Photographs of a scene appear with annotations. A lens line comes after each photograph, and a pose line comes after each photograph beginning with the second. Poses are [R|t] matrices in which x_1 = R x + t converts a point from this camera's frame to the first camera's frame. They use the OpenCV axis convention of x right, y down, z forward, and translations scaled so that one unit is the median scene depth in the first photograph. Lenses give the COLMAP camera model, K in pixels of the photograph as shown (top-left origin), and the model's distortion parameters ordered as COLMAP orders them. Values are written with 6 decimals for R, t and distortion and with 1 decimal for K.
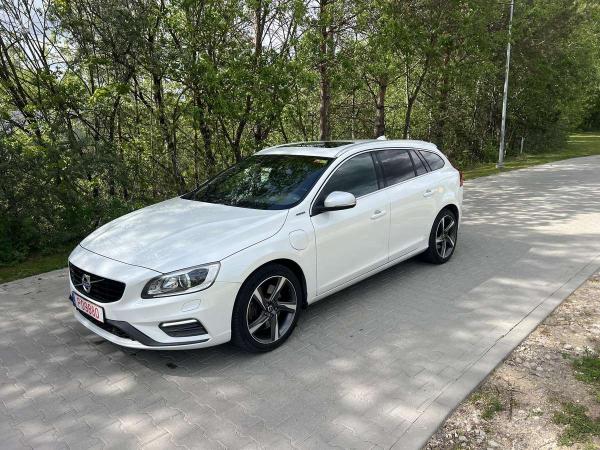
lens RADIAL K [[457.7, 0, 305.6], [0, 457.7, 225.1], [0, 0, 1]] dist [0.063210, -0.076812]
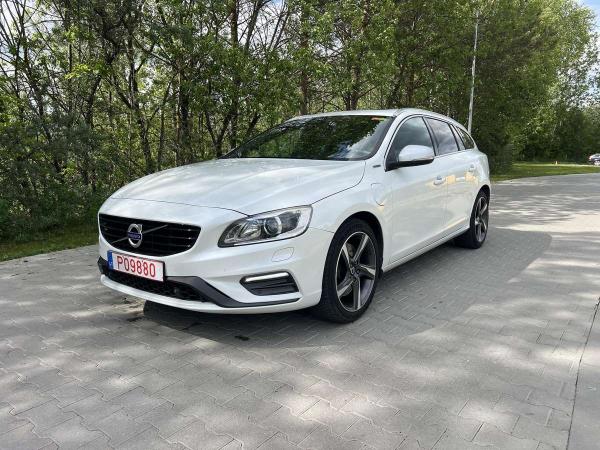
lens RADIAL K [[457.7, 0, 305.6], [0, 457.7, 225.1], [0, 0, 1]] dist [0.063210, -0.076812]
pose [[0.991599, 0.009622, 0.128992, -0.277287], [-0.001383, 0.997961, -0.063811, 0.153861], [-0.129343, 0.063097, 0.989590, 0.170986]]
